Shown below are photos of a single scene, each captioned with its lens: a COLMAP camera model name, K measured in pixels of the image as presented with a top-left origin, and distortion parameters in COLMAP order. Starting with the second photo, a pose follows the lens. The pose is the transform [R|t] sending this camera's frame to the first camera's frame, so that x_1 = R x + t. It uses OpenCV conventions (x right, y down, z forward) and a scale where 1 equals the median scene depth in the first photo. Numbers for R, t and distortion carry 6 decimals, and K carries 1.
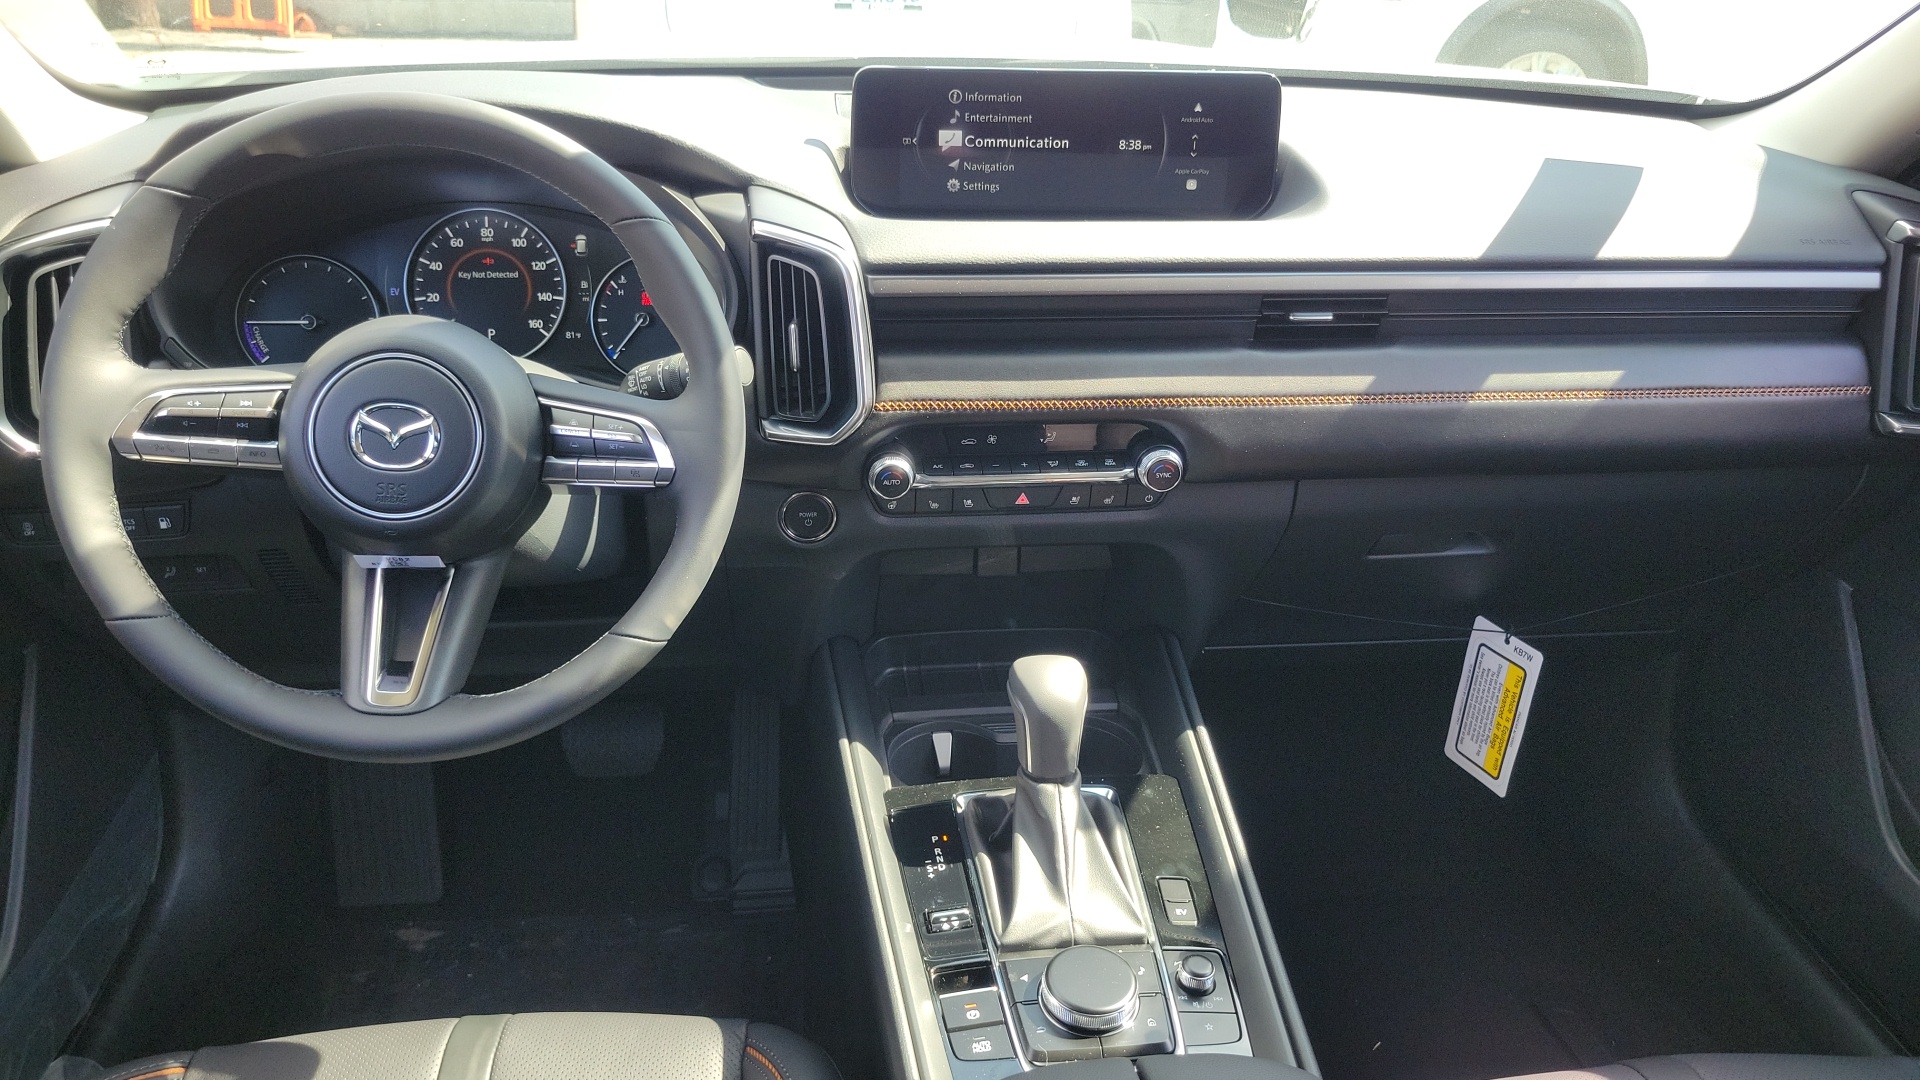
lens RADIAL K [[1465.2, 0, 956.8], [0, 1465.2, 534.7], [0, 0, 1]] dist [0.042607, -0.033485]
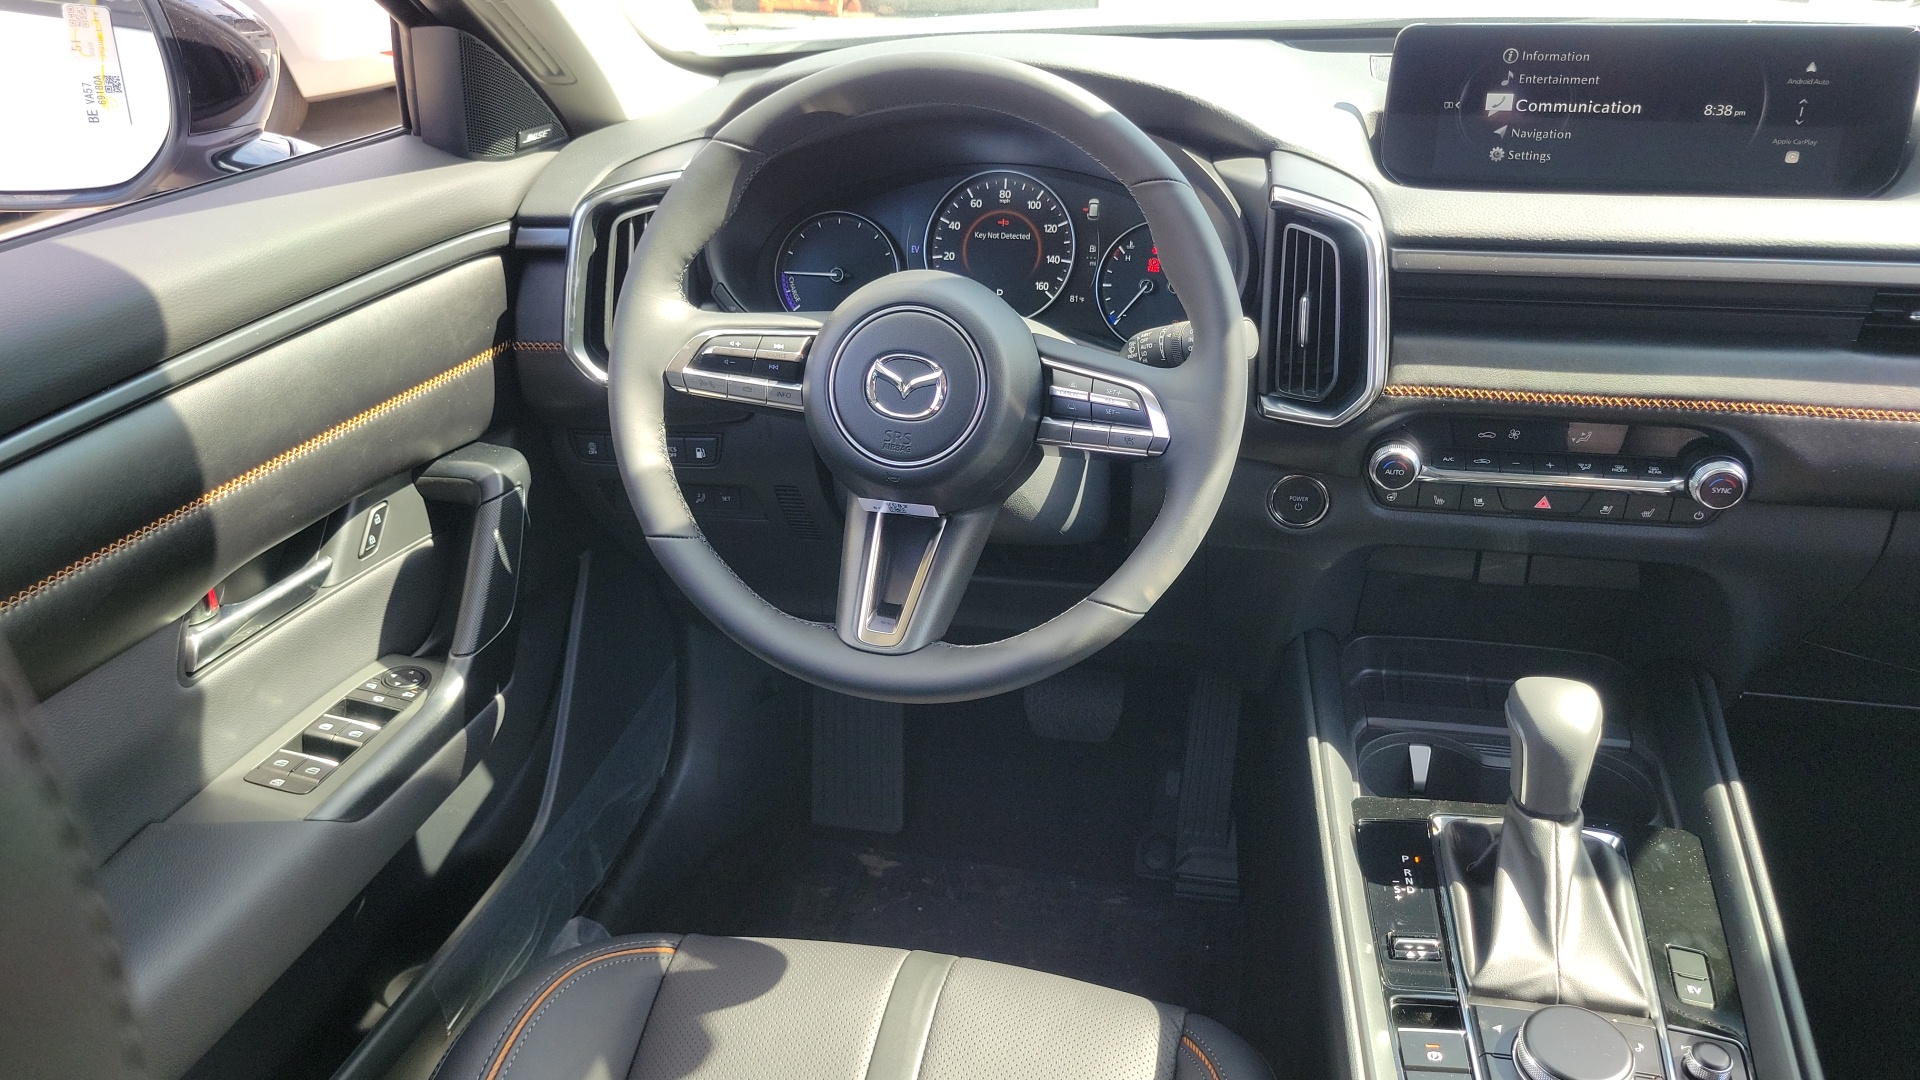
lens RADIAL K [[1464.1, 0, 960.0], [0, 1464.1, 540.0], [0, 0, 1]] dist [0.035624, -0.006658]
pose [[0.947479, 0.099625, -0.303906, -0.018364], [-0.093905, 0.995020, 0.033418, 0.001970], [0.305722, -0.003124, 0.952116, 0.027070]]
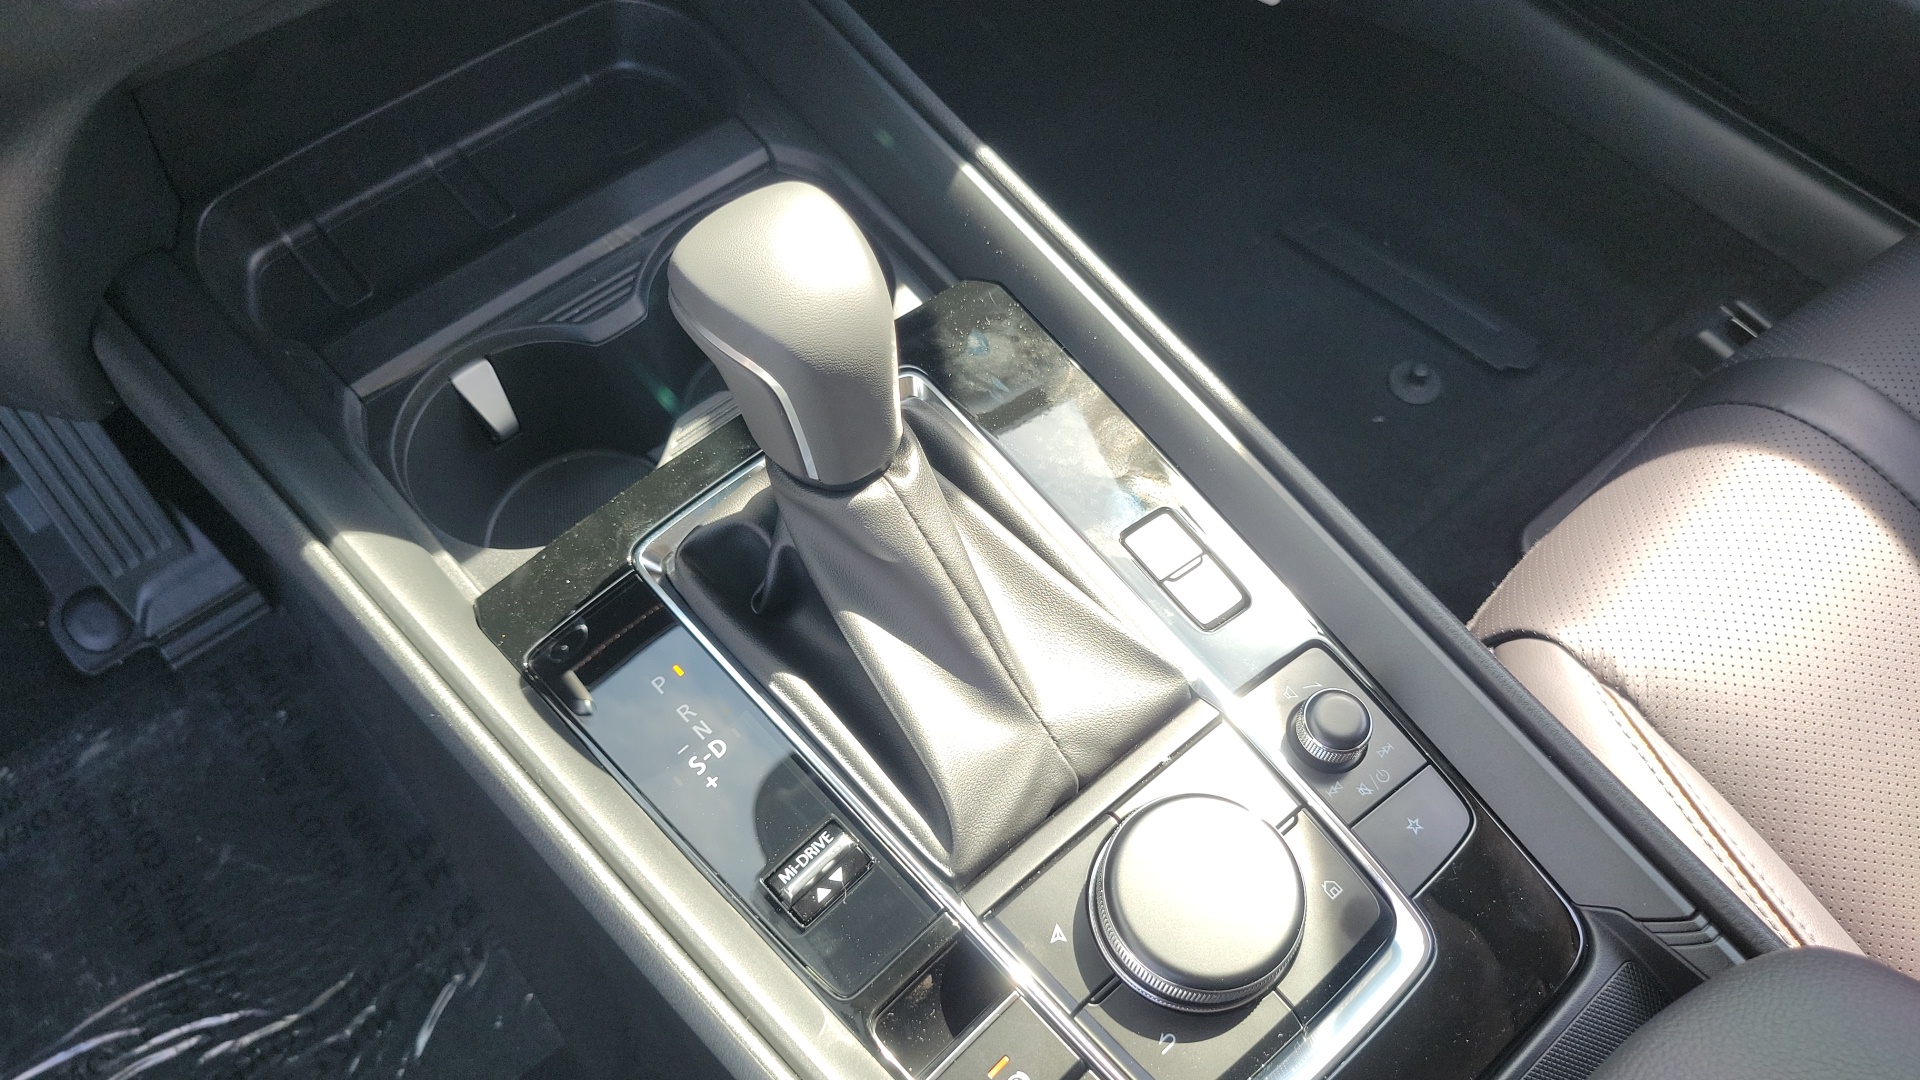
lens RADIAL K [[1464.1, 0, 960.0], [0, 1464.1, 540.0], [0, 0, 1]] dist [0.035624, -0.006658]
pose [[0.832897, -0.482765, 0.270592, -0.036575], [0.264121, 0.776407, 0.572216, -0.052503], [-0.486336, -0.405128, 0.774176, 0.606618]]
